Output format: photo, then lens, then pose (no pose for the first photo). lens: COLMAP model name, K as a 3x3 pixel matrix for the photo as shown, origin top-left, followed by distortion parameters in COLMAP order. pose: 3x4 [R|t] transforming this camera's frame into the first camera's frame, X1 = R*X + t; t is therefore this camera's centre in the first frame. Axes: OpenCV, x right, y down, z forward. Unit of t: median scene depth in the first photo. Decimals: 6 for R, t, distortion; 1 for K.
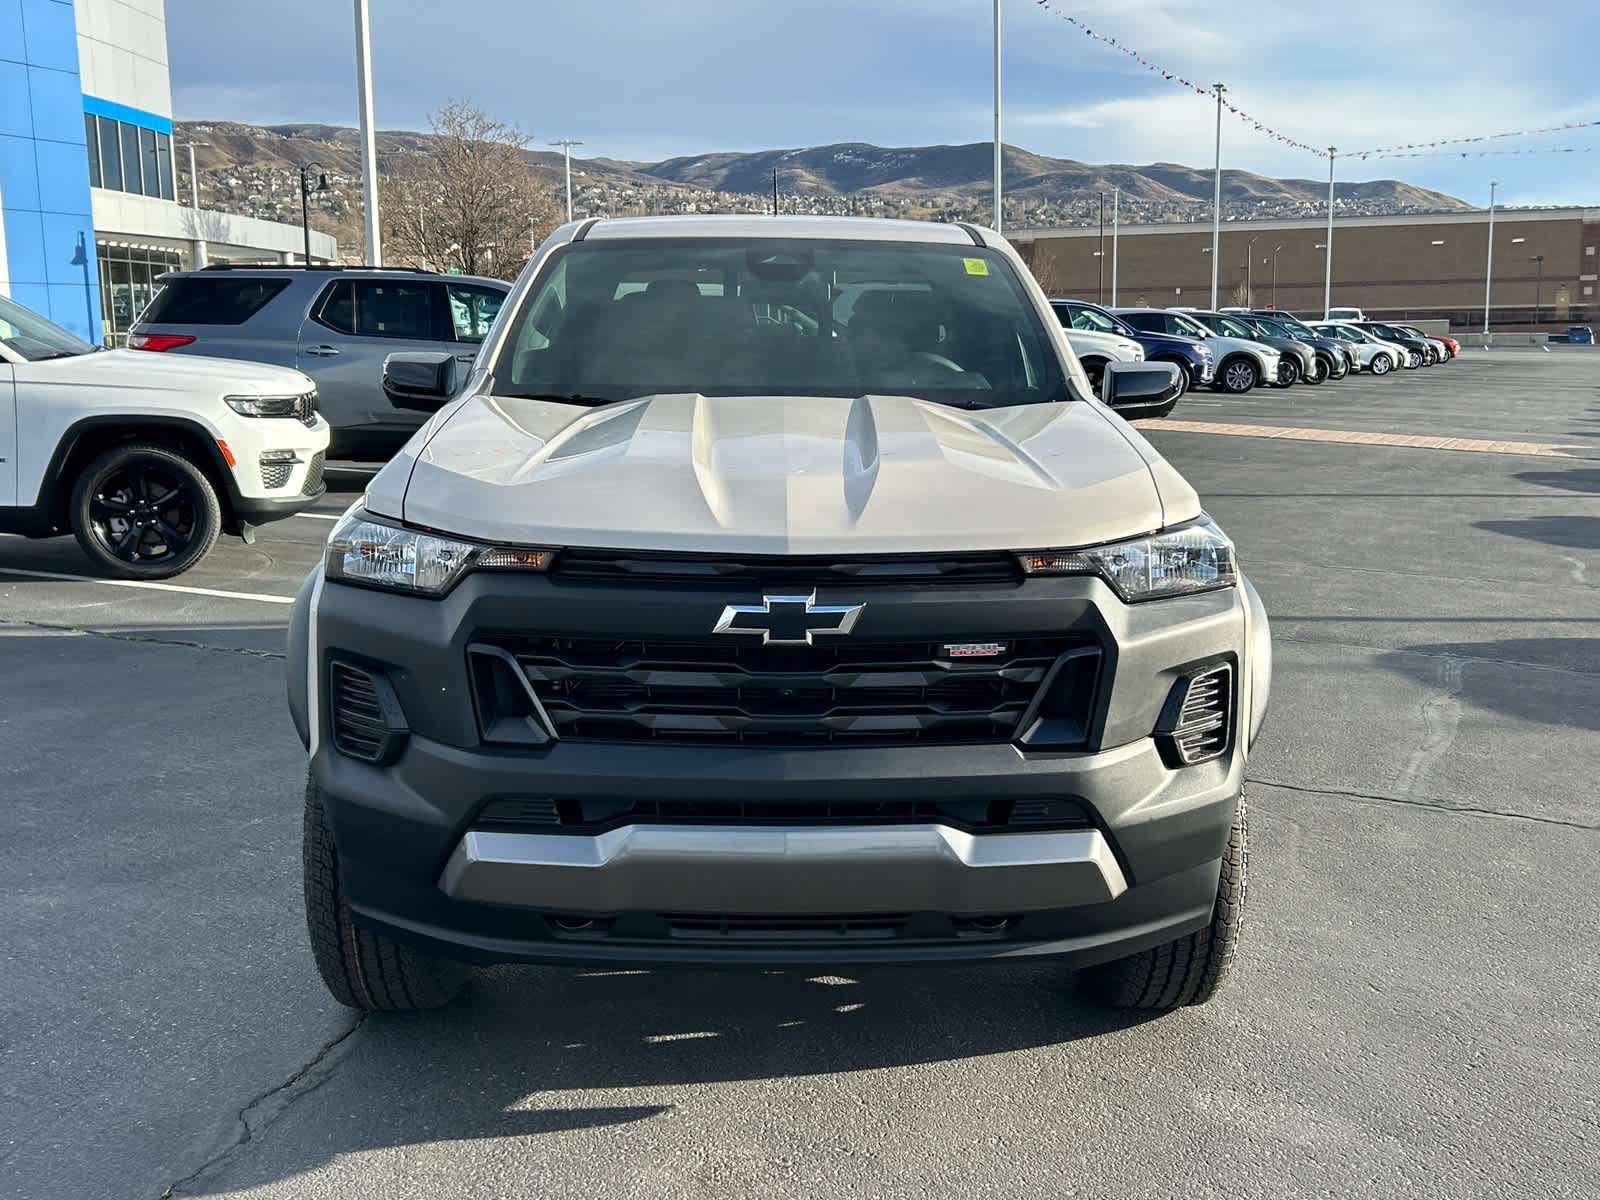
lens RADIAL K [[1741.7, 0, 807.2], [0, 1741.7, 563.0], [0, 0, 1]] dist [0.126438, -0.278914]
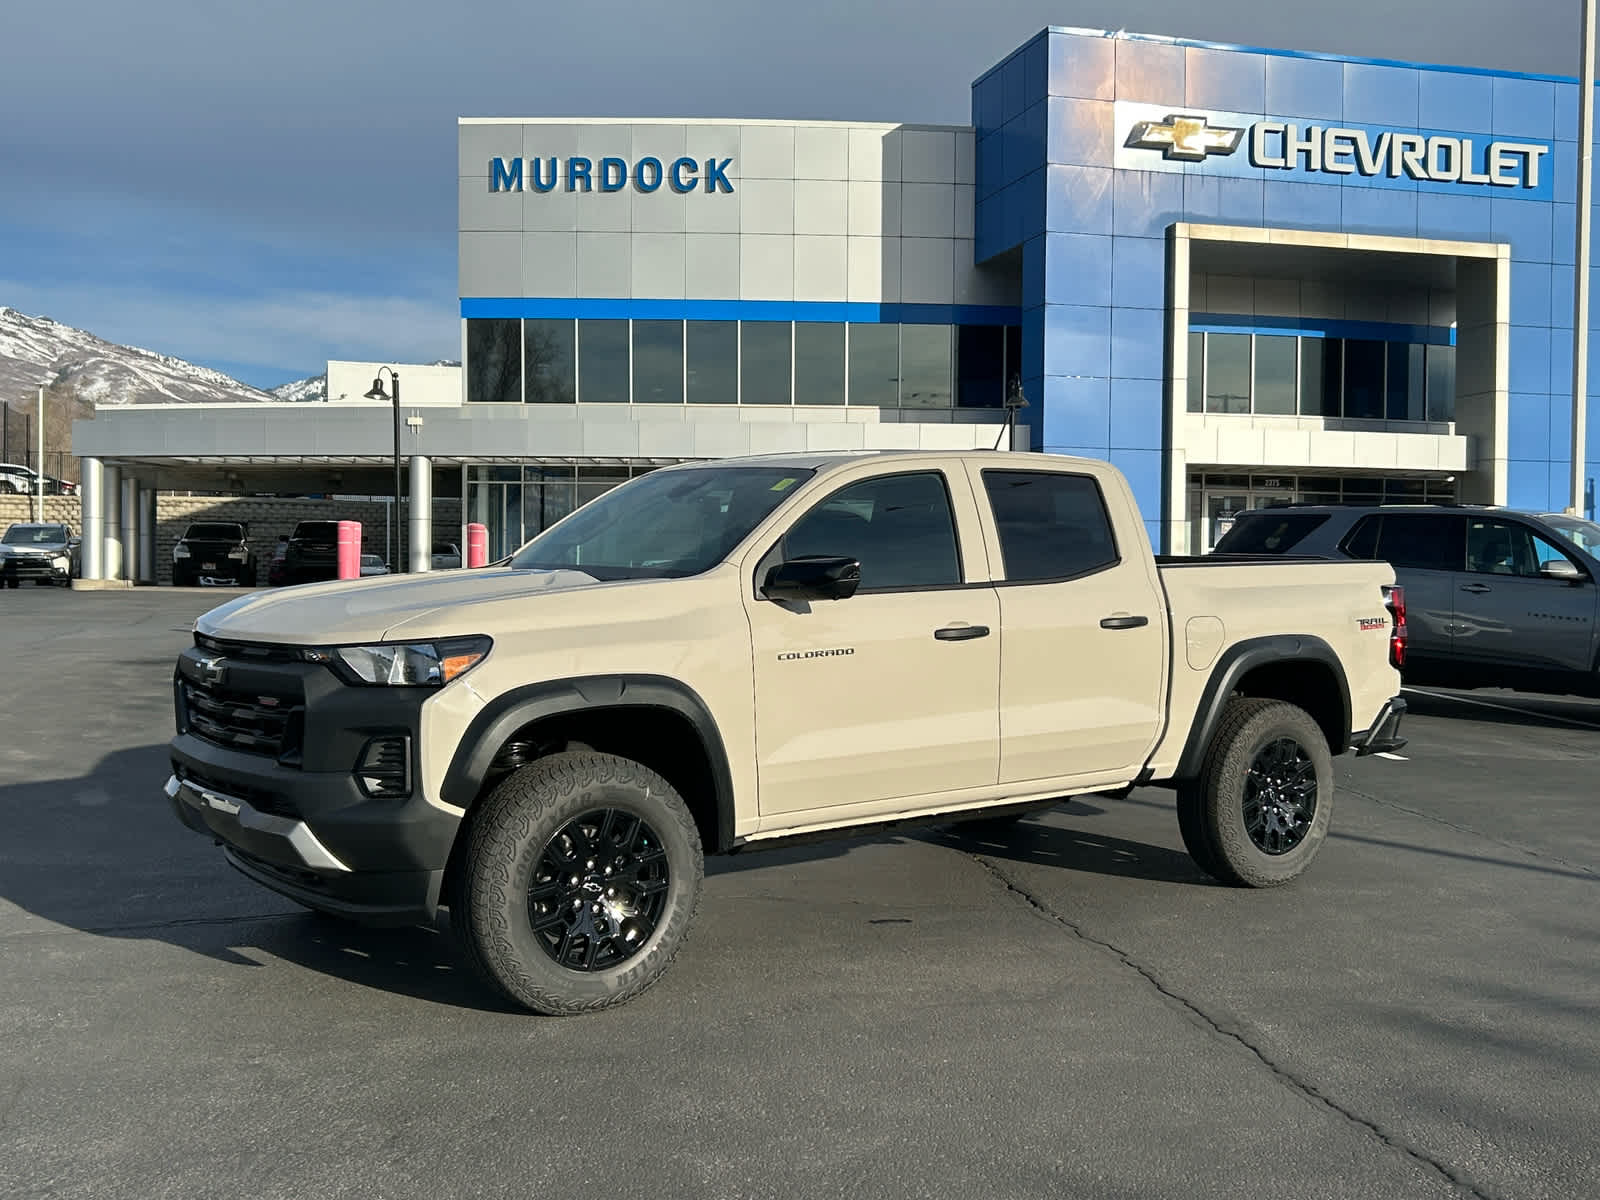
lens RADIAL K [[1741.7, 0, 807.2], [0, 1741.7, 563.0], [0, 0, 1]] dist [0.126438, -0.278914]
pose [[0.589126, 0.011495, -0.807960, 1.588616], [-0.124974, 0.989164, -0.077051, -0.015082], [0.798319, 0.146367, 0.584178, 0.351303]]
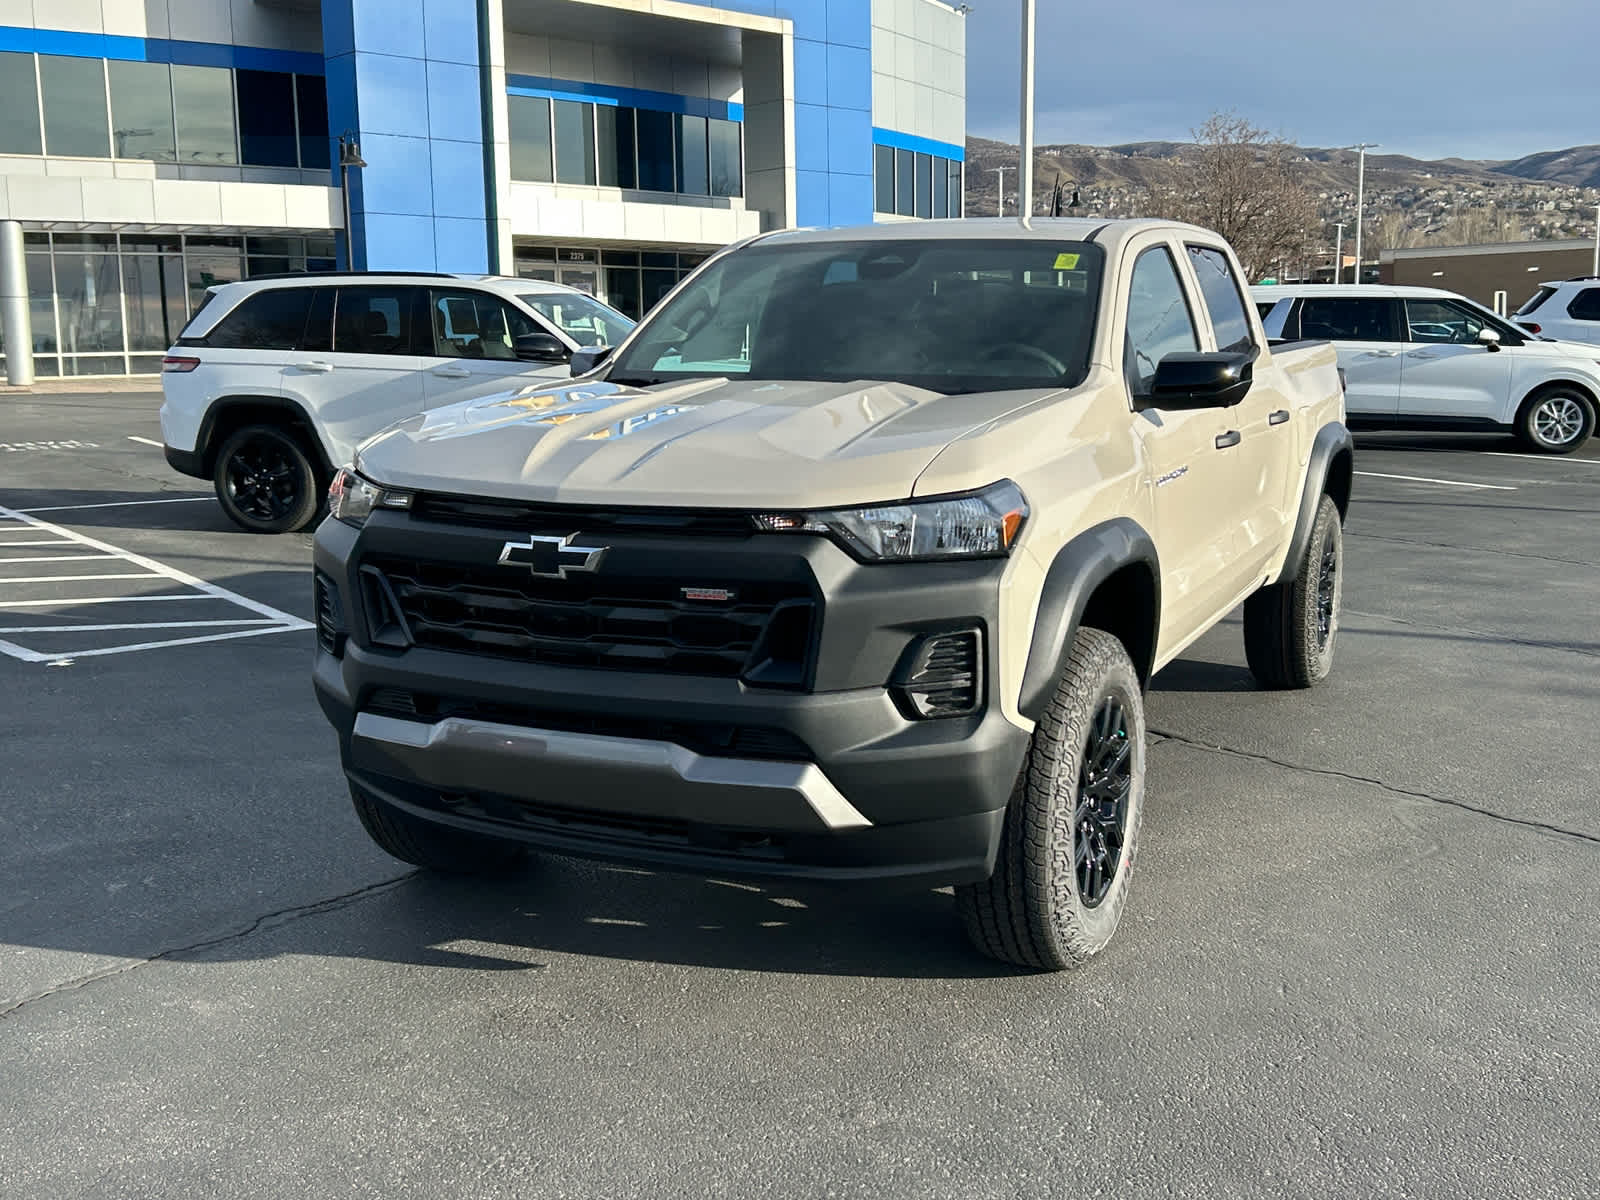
lens RADIAL K [[1741.7, 0, 807.2], [0, 1741.7, 563.0], [0, 0, 1]] dist [0.126438, -0.278914]
pose [[0.894487, 0.055099, -0.443686, 0.585142], [-0.058116, 0.998287, 0.006808, 0.015905], [0.443301, 0.019696, 0.896157, 0.002376]]
